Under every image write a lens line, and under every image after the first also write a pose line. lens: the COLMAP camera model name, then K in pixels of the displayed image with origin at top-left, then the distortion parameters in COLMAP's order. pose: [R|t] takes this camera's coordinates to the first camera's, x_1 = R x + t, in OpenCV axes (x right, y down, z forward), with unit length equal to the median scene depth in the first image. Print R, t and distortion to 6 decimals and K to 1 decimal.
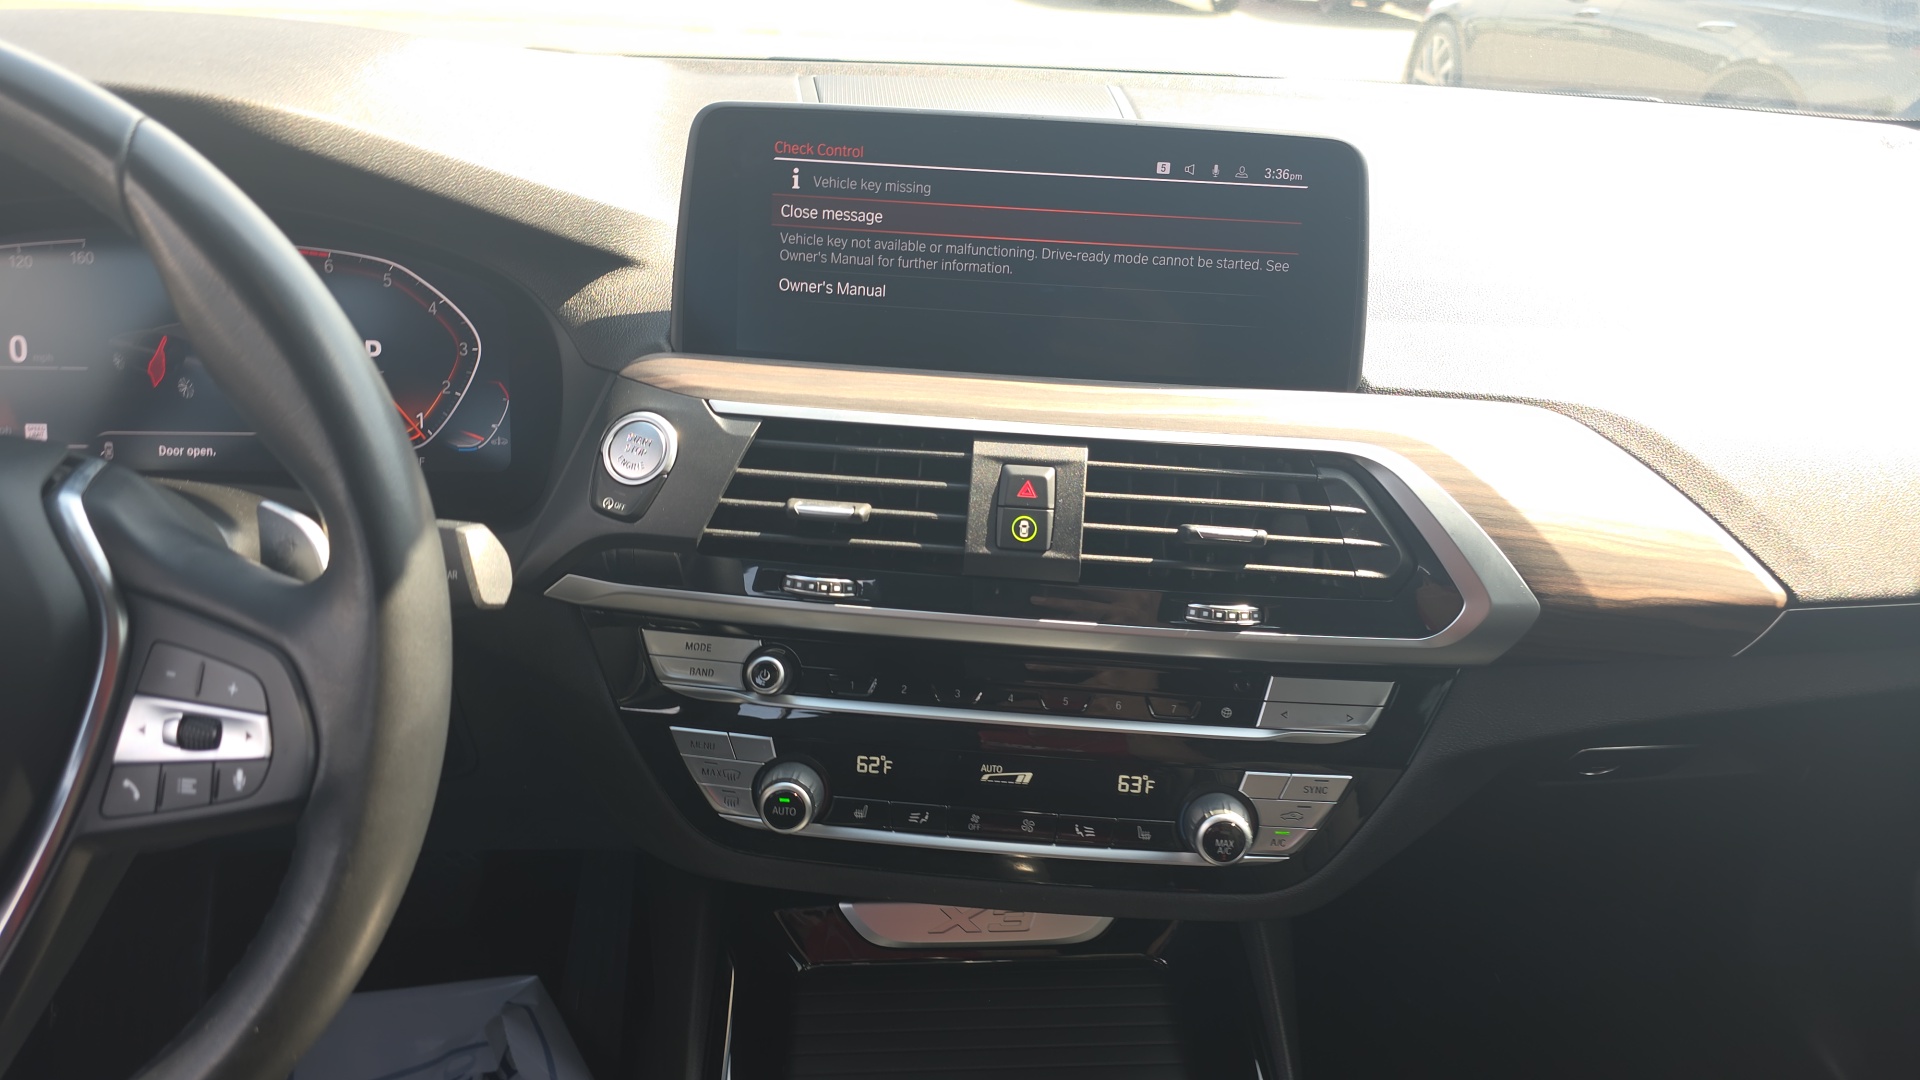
lens RADIAL K [[1317.3, 0, 964.9], [0, 1317.3, 527.8], [0, 0, 1]] dist [0.051592, -0.062055]
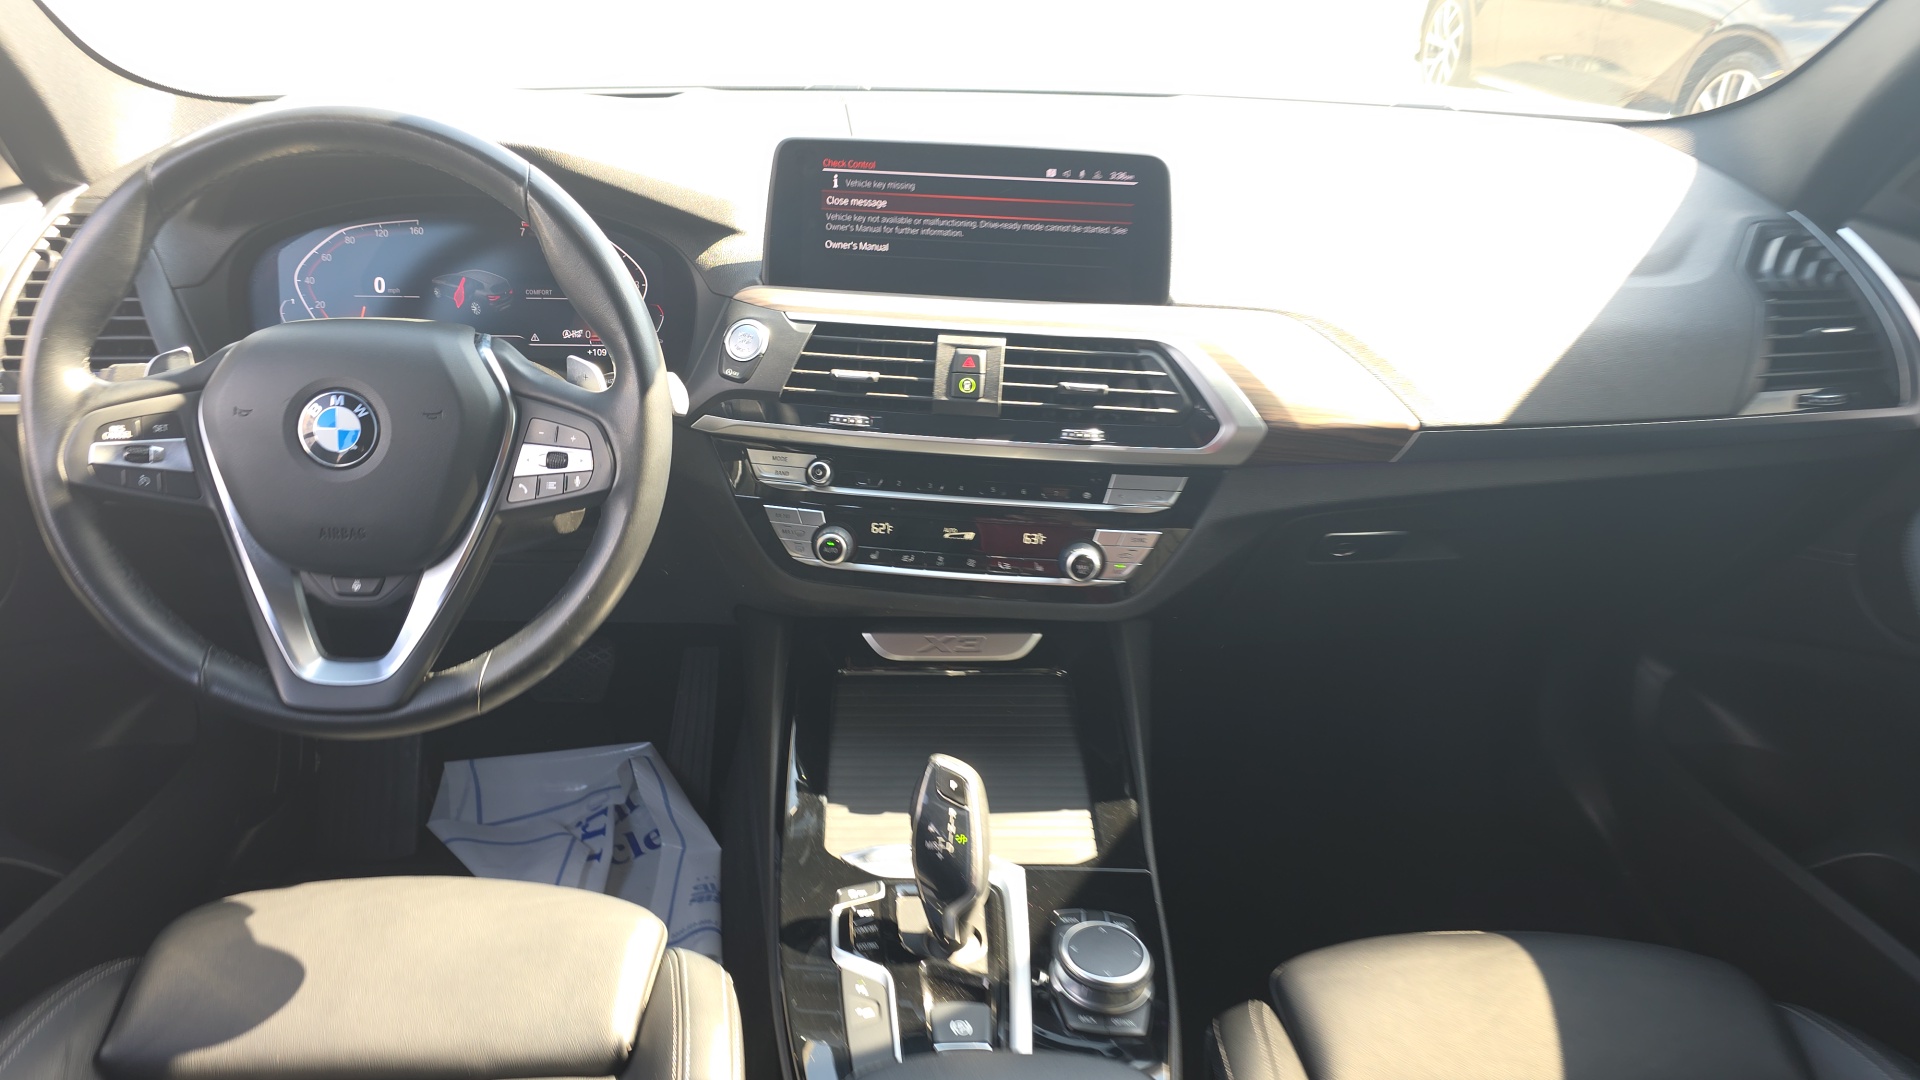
lens RADIAL K [[1317.3, 0, 927.8], [0, 1317.3, 542.3], [0, 0, 1]] dist [0.051592, -0.062055]
pose [[0.998801, 0.003291, -0.048841, 0.075692], [-0.001576, 0.999383, 0.035097, 0.141329], [0.048926, -0.034978, 0.998190, -0.714157]]
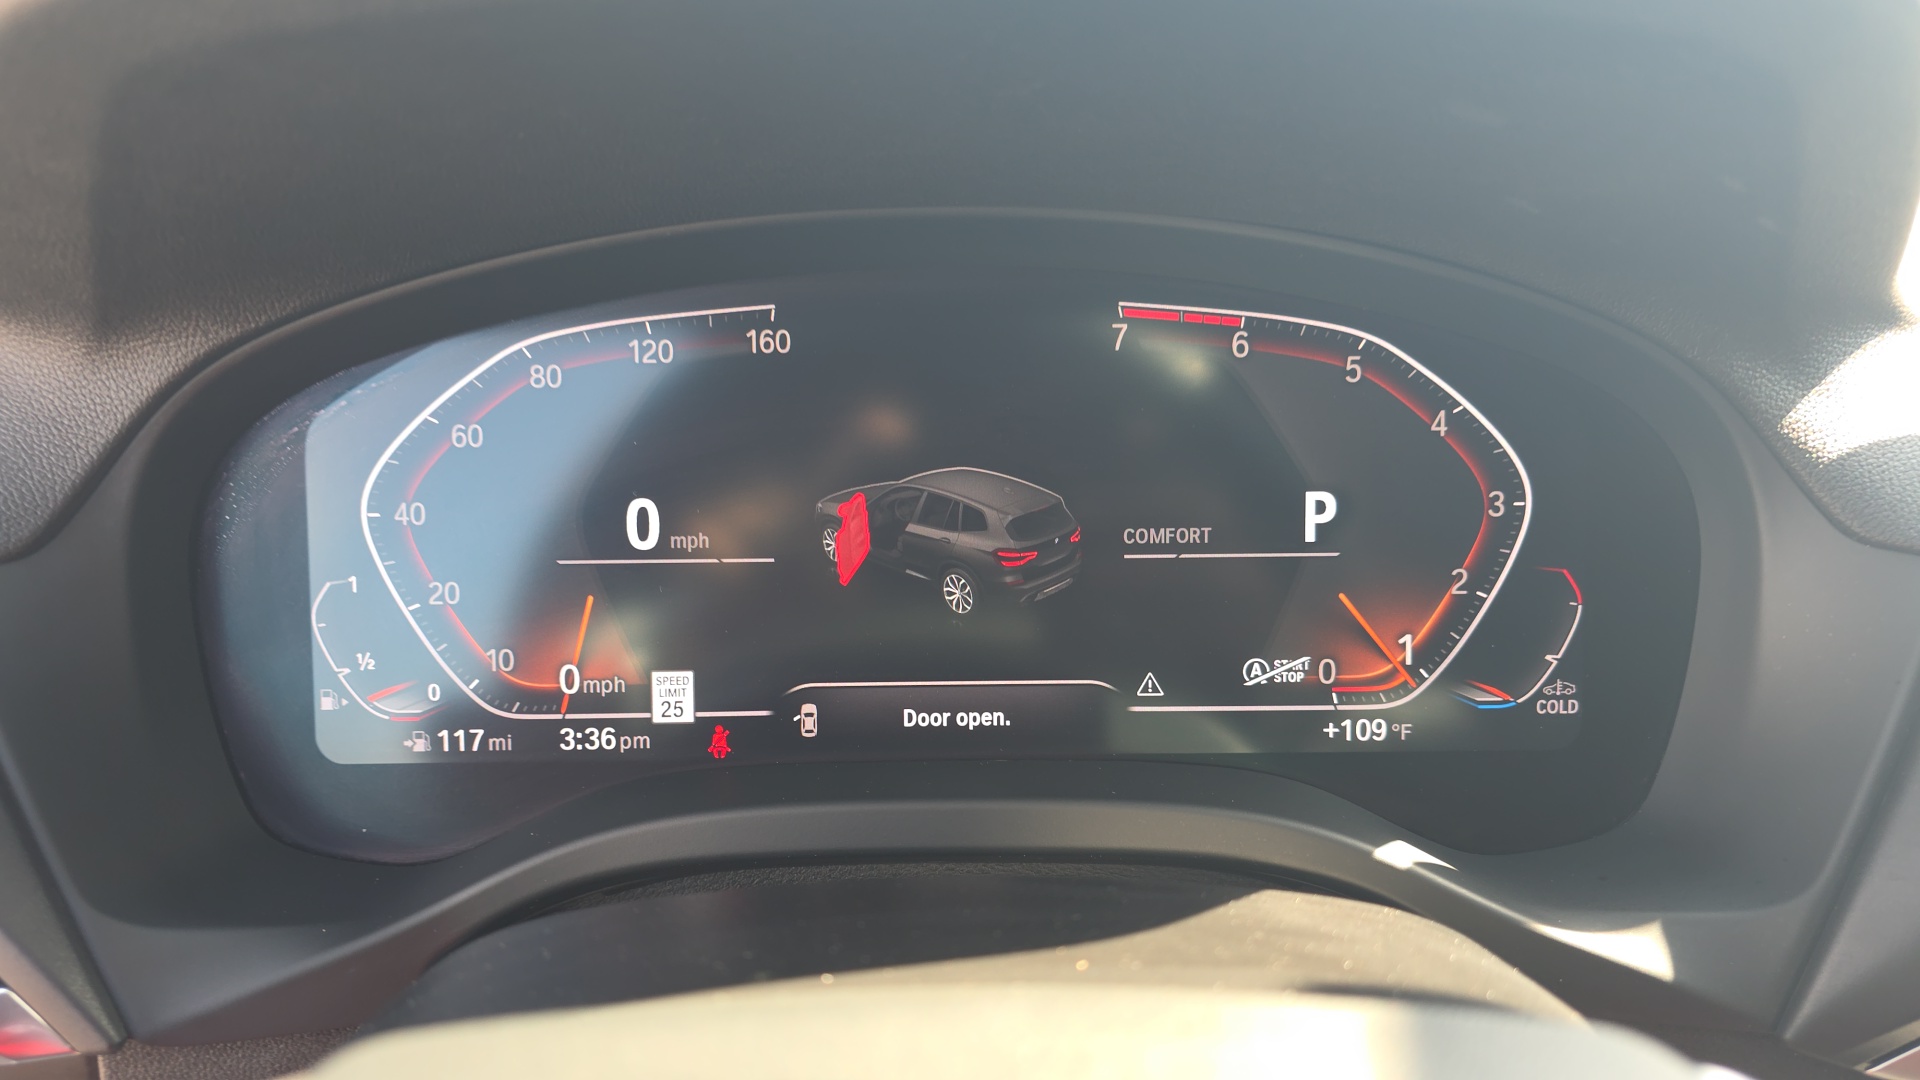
lens RADIAL K [[1317.3, 0, 935.7], [0, 1317.3, 572.3], [0, 0, 1]] dist [0.051592, -0.062055]
pose [[0.997245, -0.013902, -0.072862, -0.601591], [0.013143, 0.999854, -0.010889, -0.116861], [0.073003, 0.009901, 0.997283, 0.541112]]
